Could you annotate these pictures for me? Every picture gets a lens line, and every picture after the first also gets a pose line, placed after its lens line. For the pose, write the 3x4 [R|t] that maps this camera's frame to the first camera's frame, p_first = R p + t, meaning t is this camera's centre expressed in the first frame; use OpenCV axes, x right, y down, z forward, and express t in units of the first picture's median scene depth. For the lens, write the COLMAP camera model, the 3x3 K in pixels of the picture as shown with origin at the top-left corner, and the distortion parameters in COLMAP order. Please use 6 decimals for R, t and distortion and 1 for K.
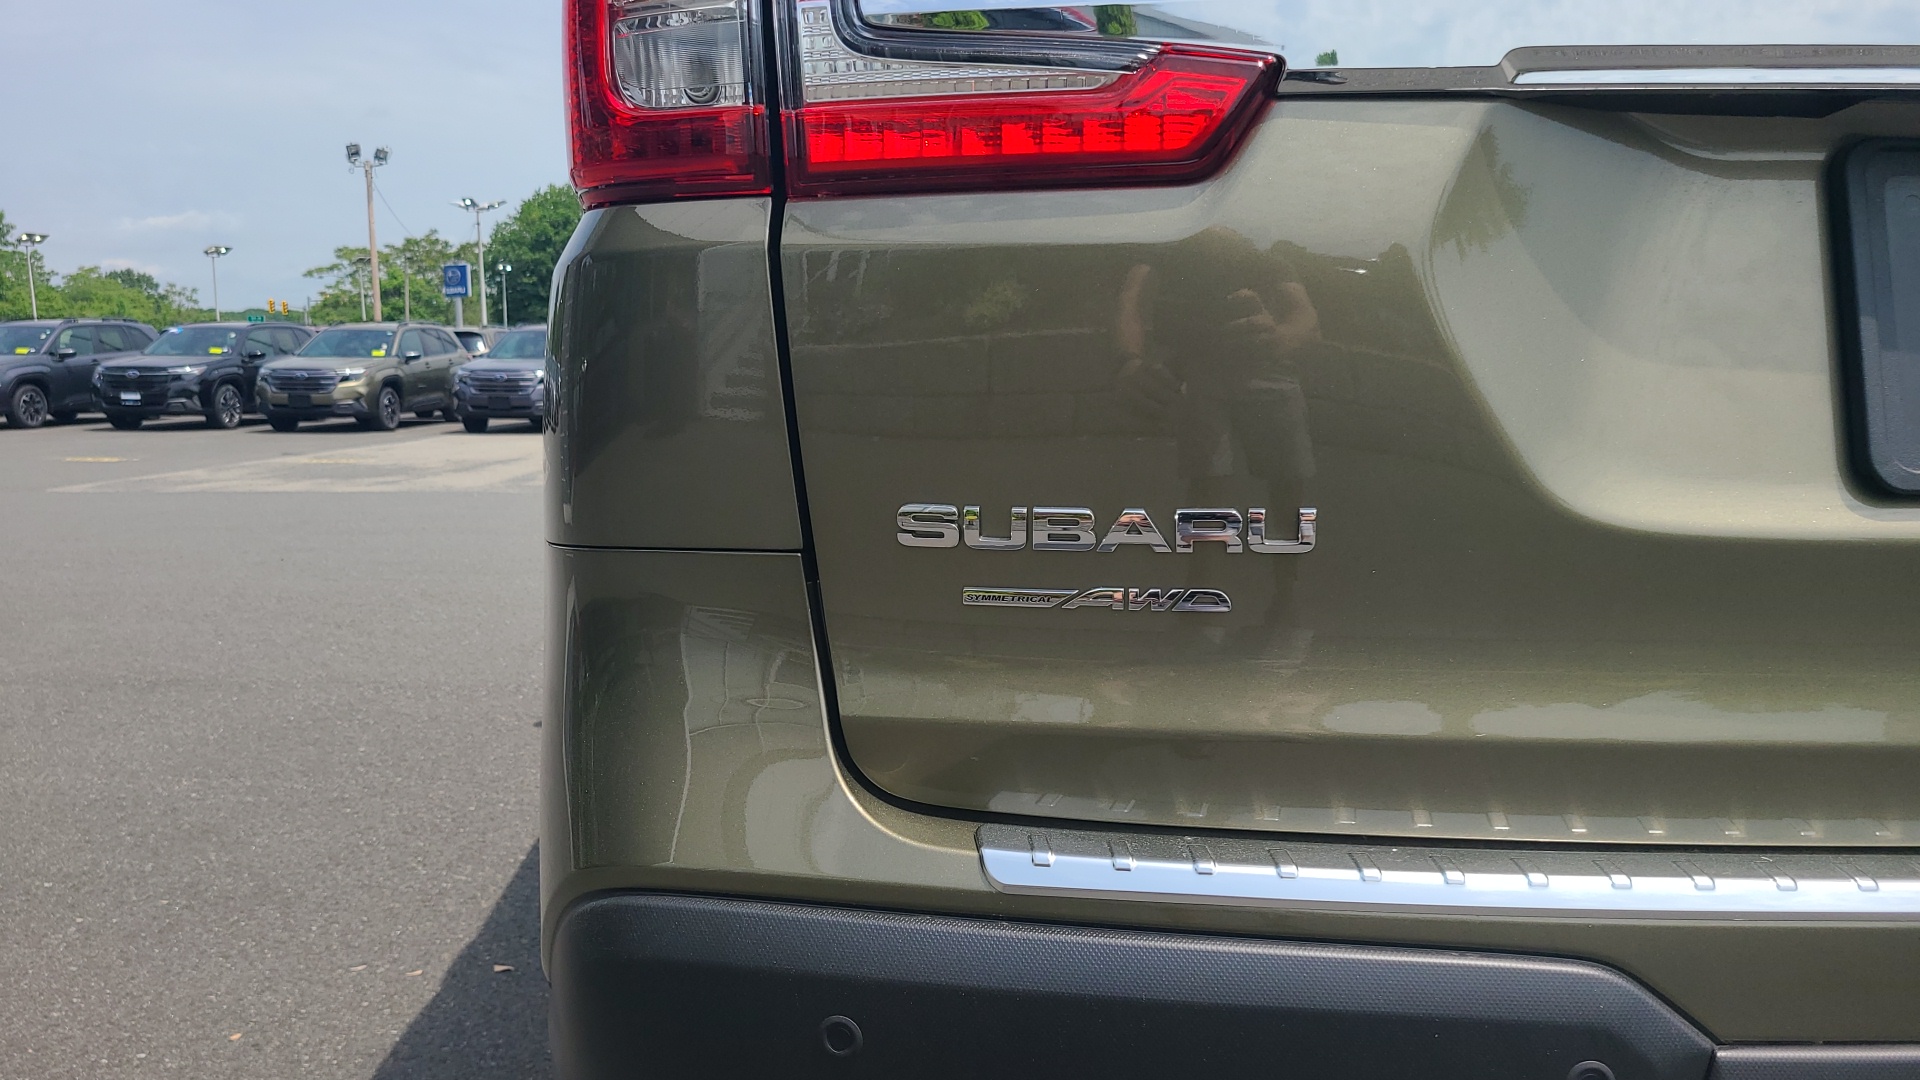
lens RADIAL K [[1437.5, 0, 950.3], [0, 1437.5, 533.8], [0, 0, 1]] dist [0.042908, -0.011515]
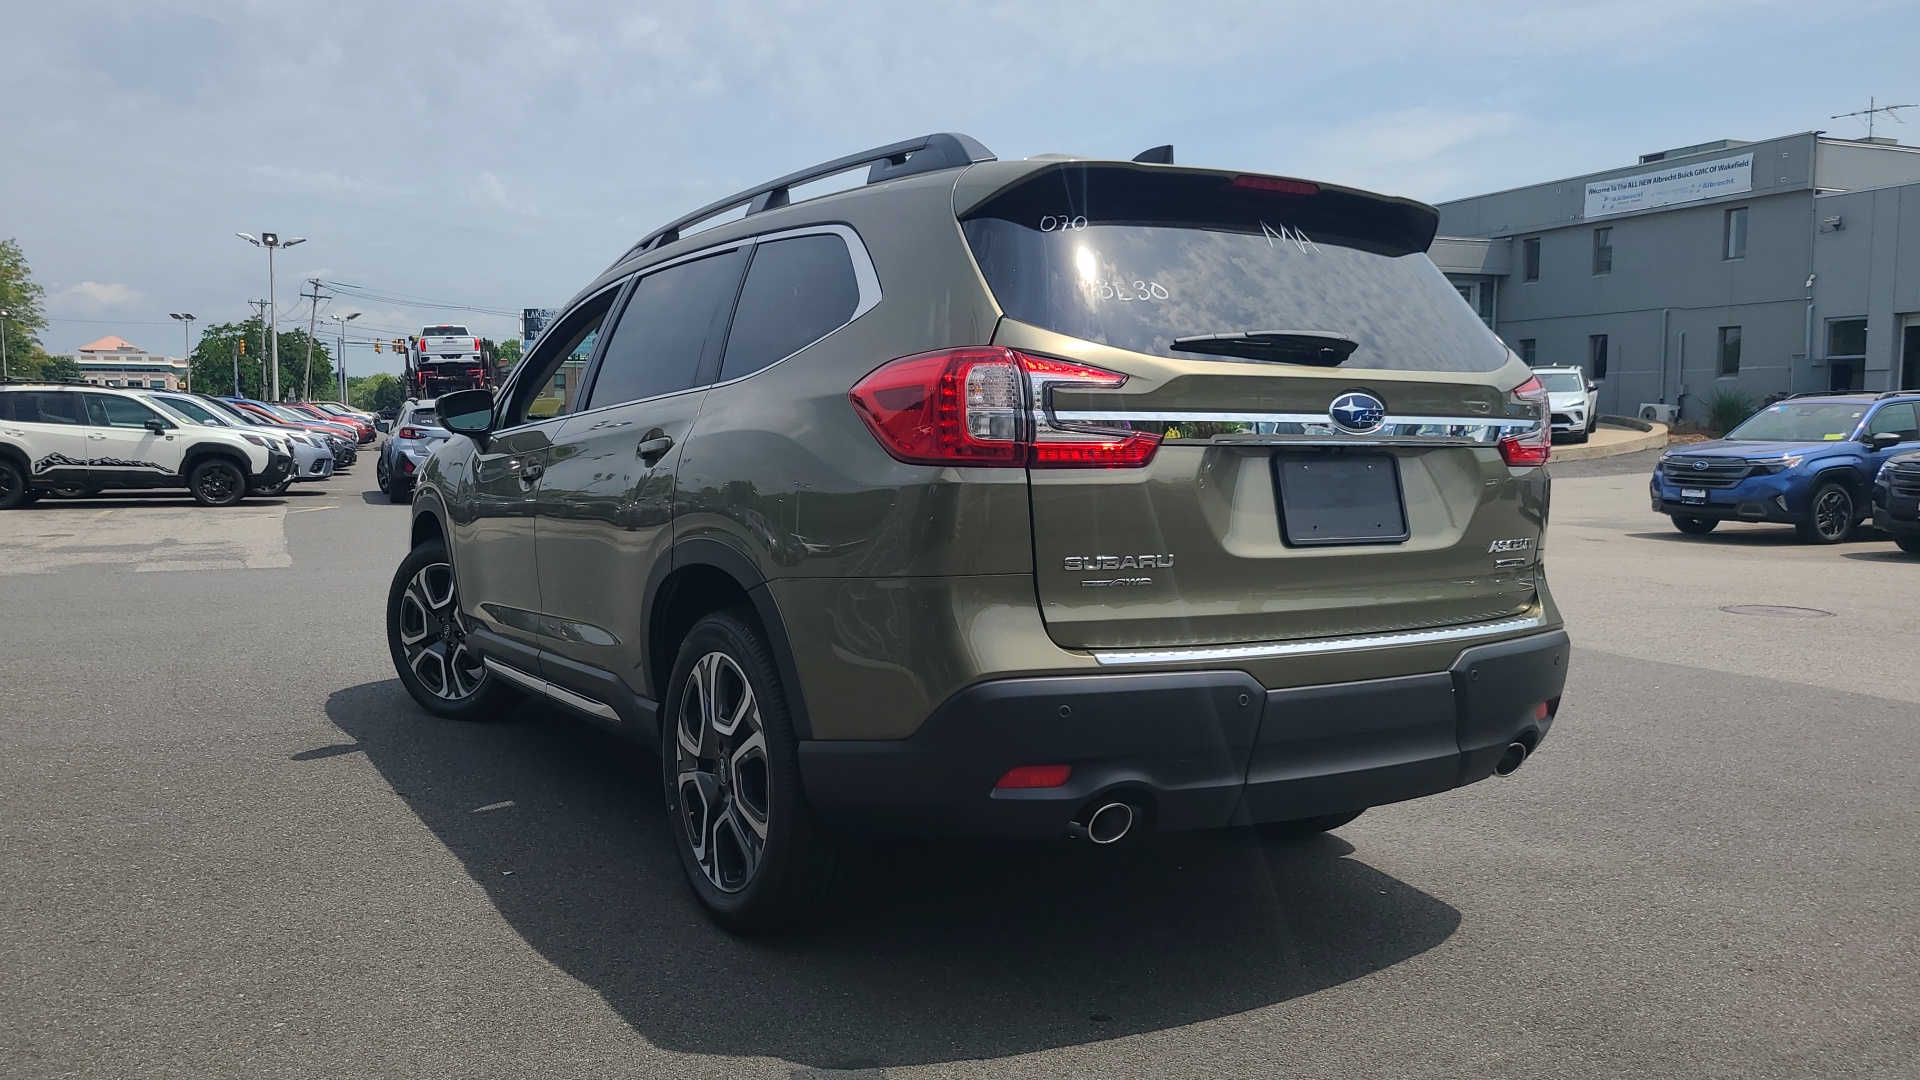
lens RADIAL K [[1437.5, 0, 944.8], [0, 1437.5, 530.7], [0, 0, 1]] dist [0.042908, -0.011515]
pose [[0.889205, -0.028489, 0.456621, -0.074387], [0.047361, 0.998429, -0.029937, 0.000155], [-0.455051, 0.048247, 0.889158, -0.077063]]
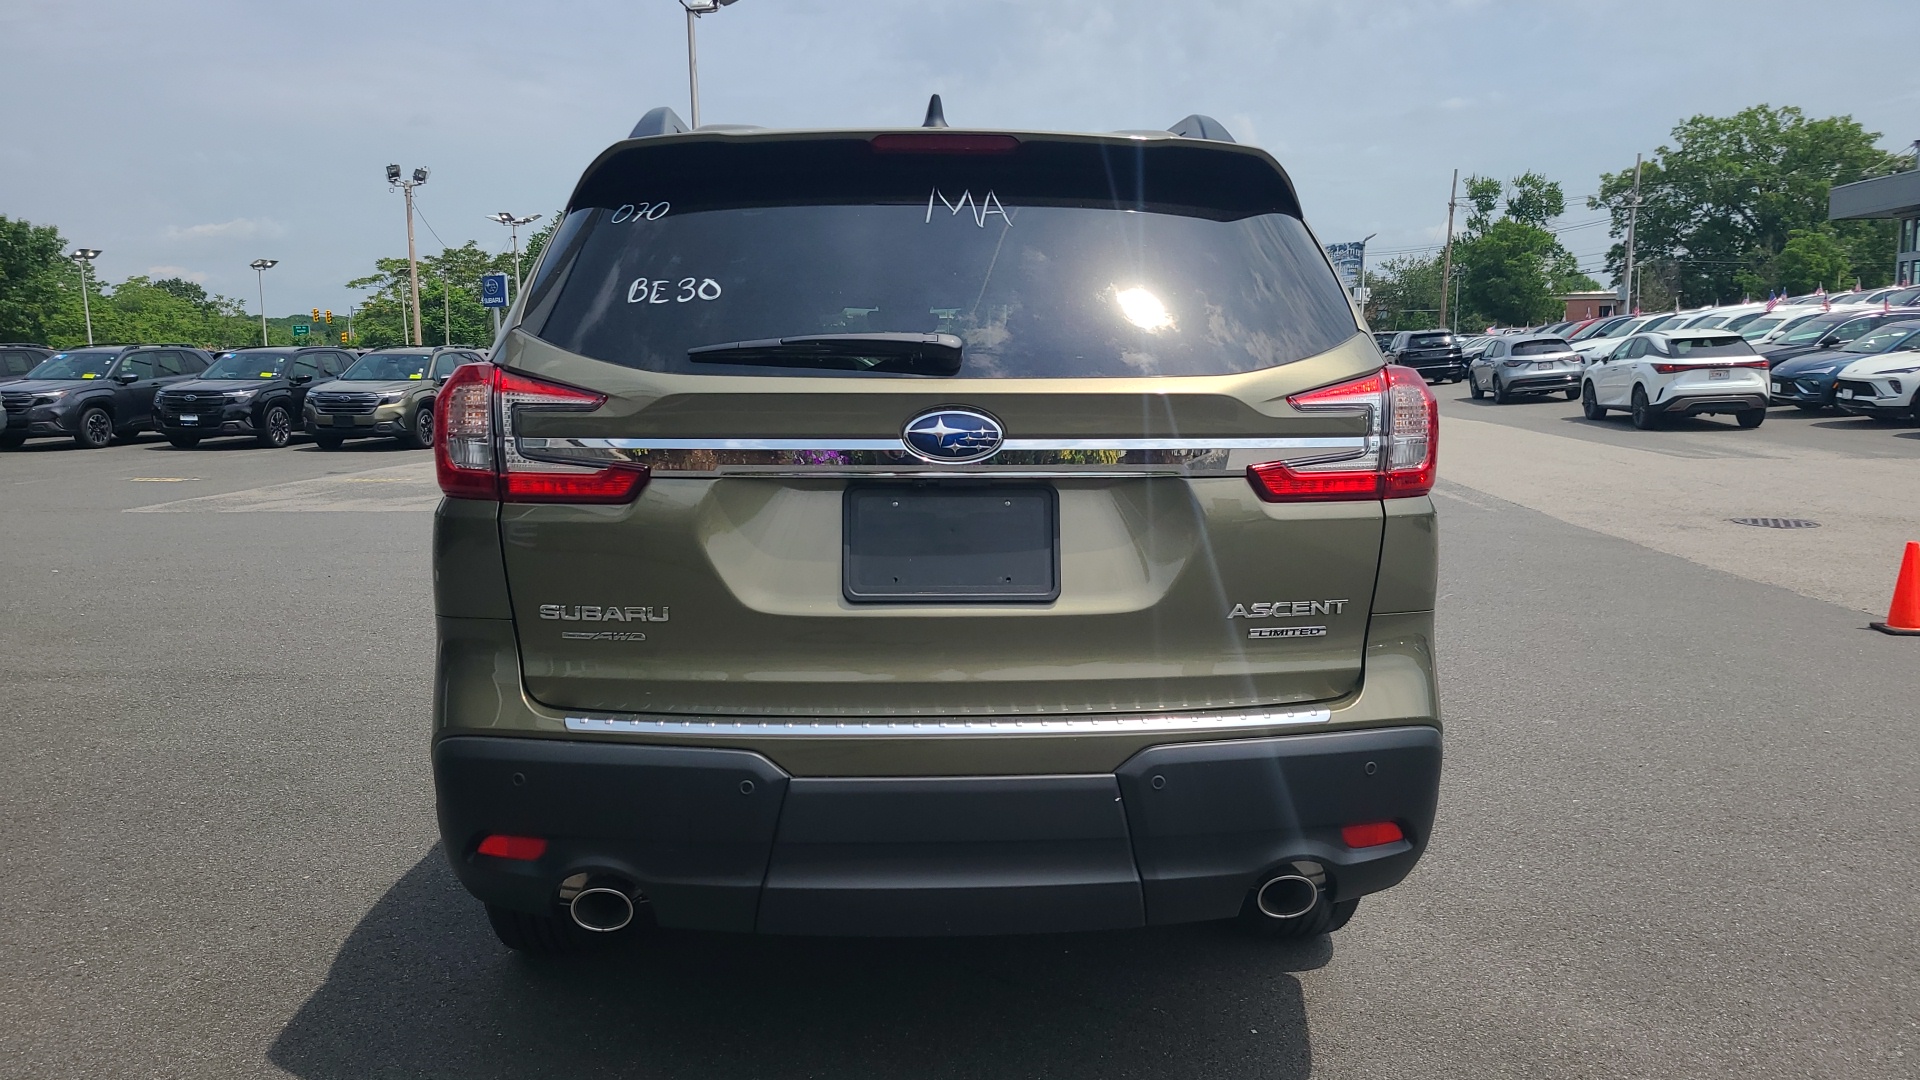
lens RADIAL K [[1437.5, 0, 978.9], [0, 1437.5, 531.6], [0, 0, 1]] dist [0.042908, -0.011515]
pose [[0.999948, -0.004692, -0.009066, 0.036436], [0.004695, 0.999989, 0.000279, -0.006845], [0.009064, -0.000321, 0.999959, -0.080540]]
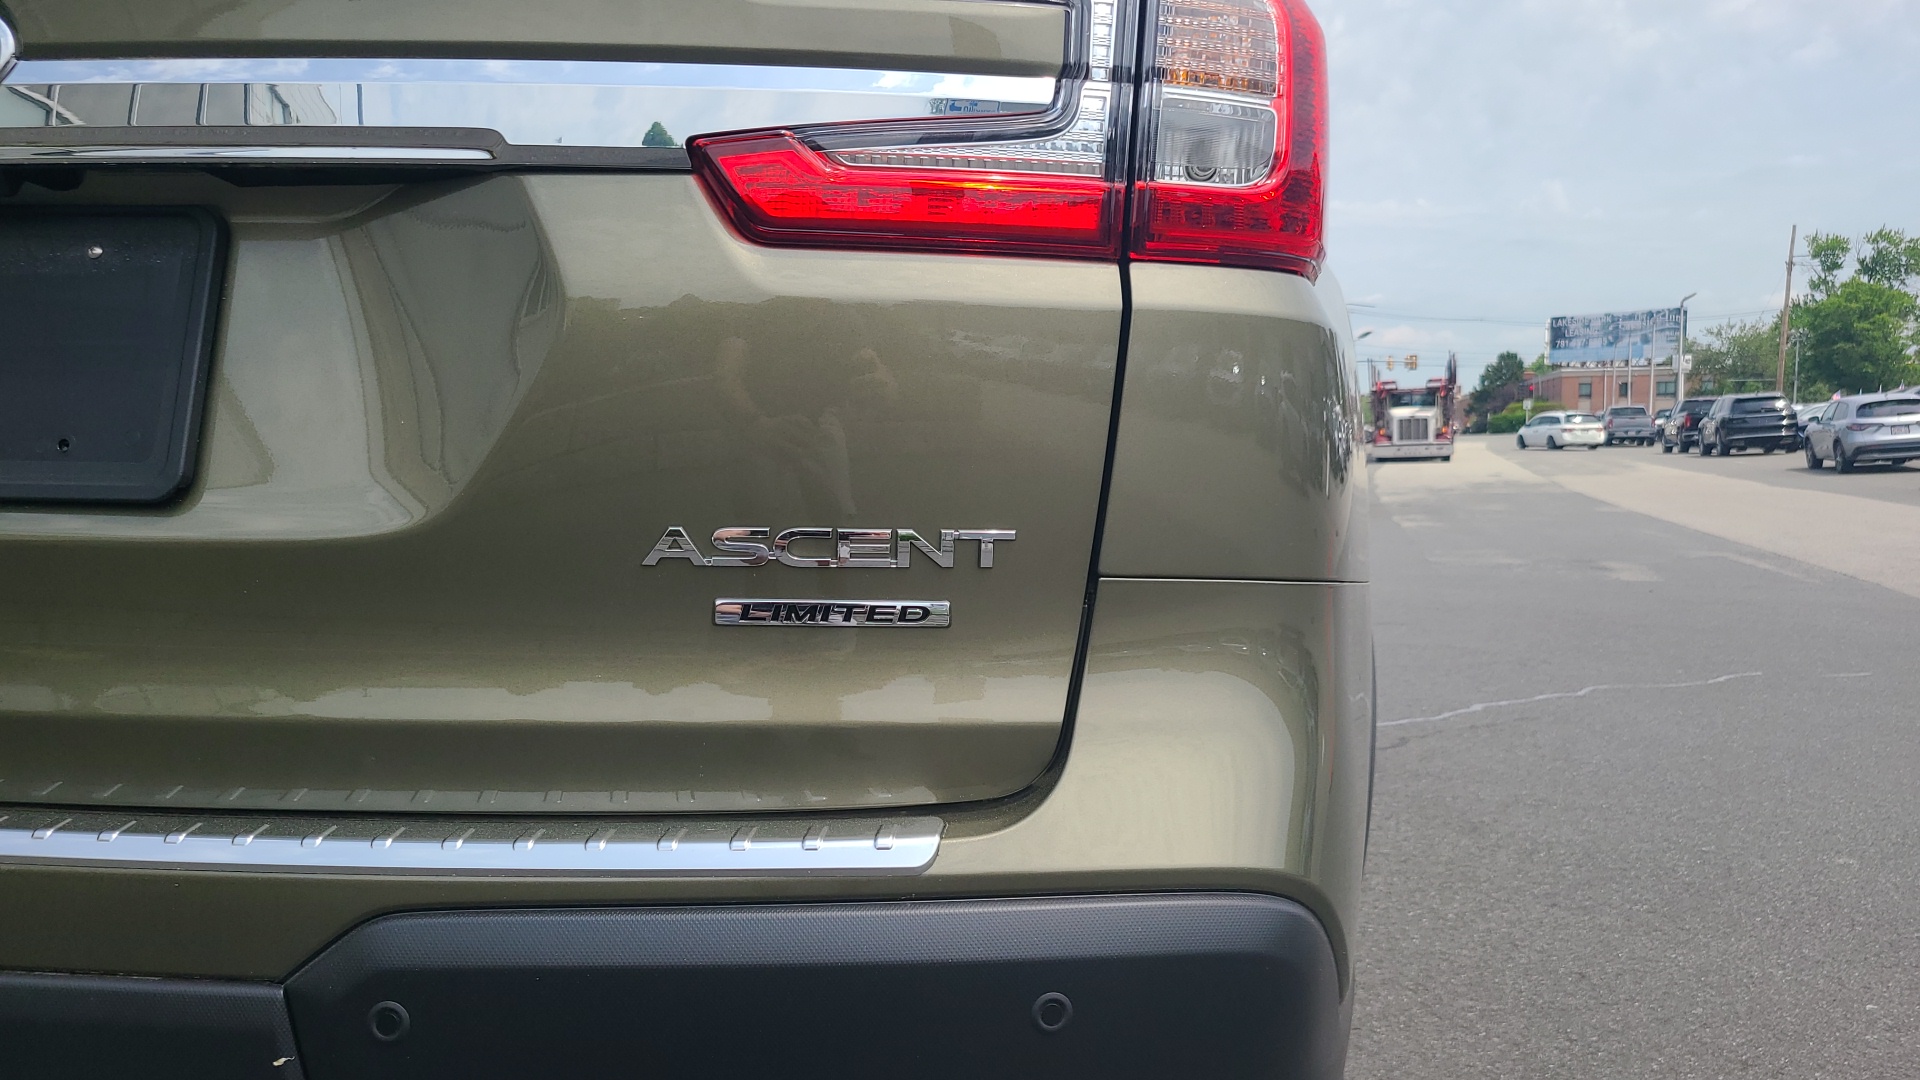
lens RADIAL K [[1437.5, 0, 987.5], [0, 1437.5, 516.6], [0, 0, 1]] dist [0.042908, -0.011515]
pose [[0.979956, 0.012476, -0.198823, 0.075500], [-0.024873, 0.997890, -0.059980, 0.001554], [0.197656, 0.063723, 0.978198, 0.000328]]
